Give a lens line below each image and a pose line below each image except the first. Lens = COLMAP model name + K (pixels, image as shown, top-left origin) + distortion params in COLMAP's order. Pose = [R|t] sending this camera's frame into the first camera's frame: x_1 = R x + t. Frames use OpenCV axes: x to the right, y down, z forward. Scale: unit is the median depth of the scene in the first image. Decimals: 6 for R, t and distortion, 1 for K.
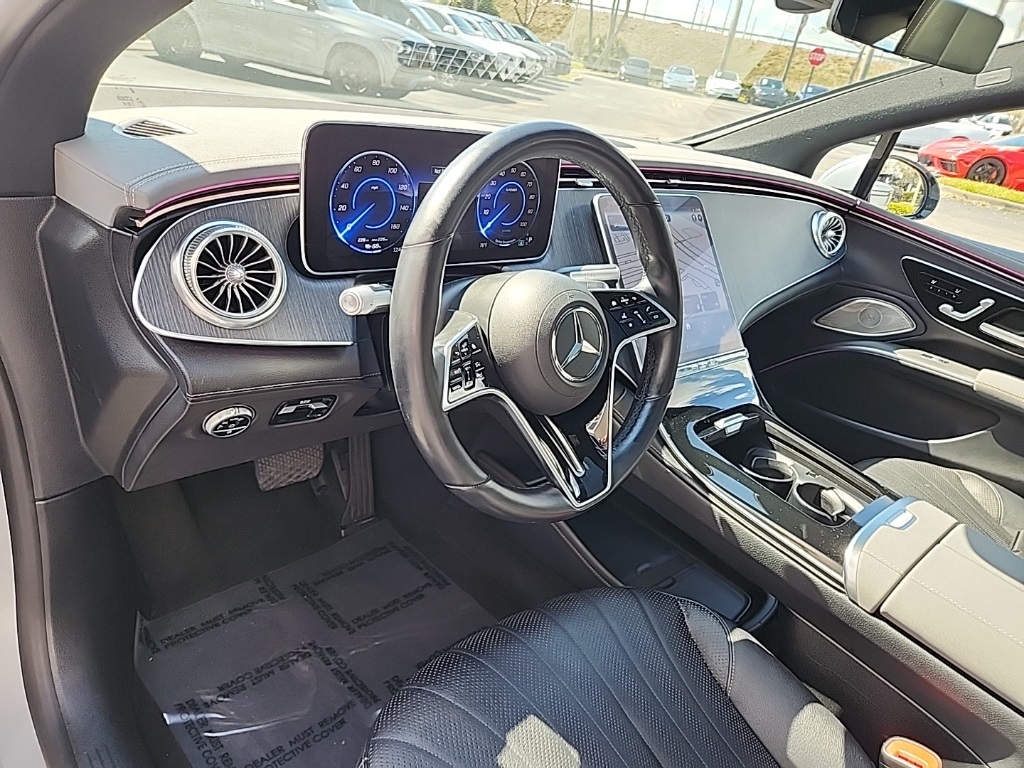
lens RADIAL K [[681.8, 0, 514.6], [0, 681.8, 382.6], [0, 0, 1]] dist [0.072937, -0.061609]
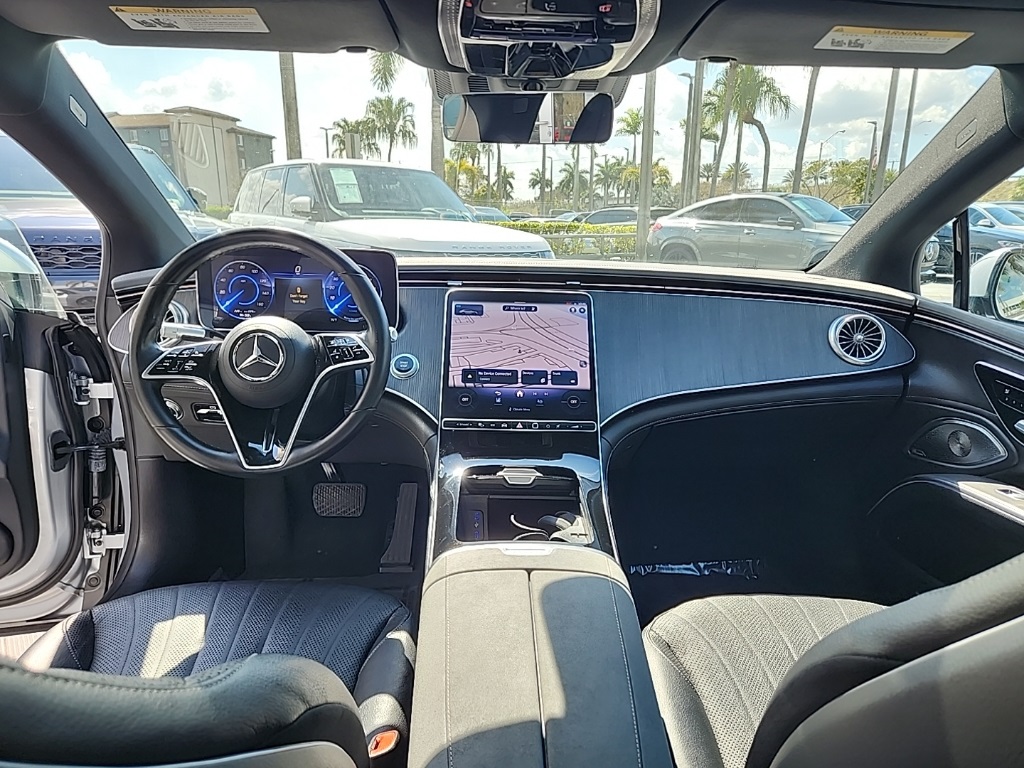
lens RADIAL K [[681.8, 0, 517.2], [0, 681.8, 395.5], [0, 0, 1]] dist [0.061824, -0.054950]
pose [[0.755729, 0.000154, -0.654885, 1.258462], [-0.178161, 0.962331, -0.205370, 0.196577], [0.630184, 0.271879, 0.727289, 0.215239]]
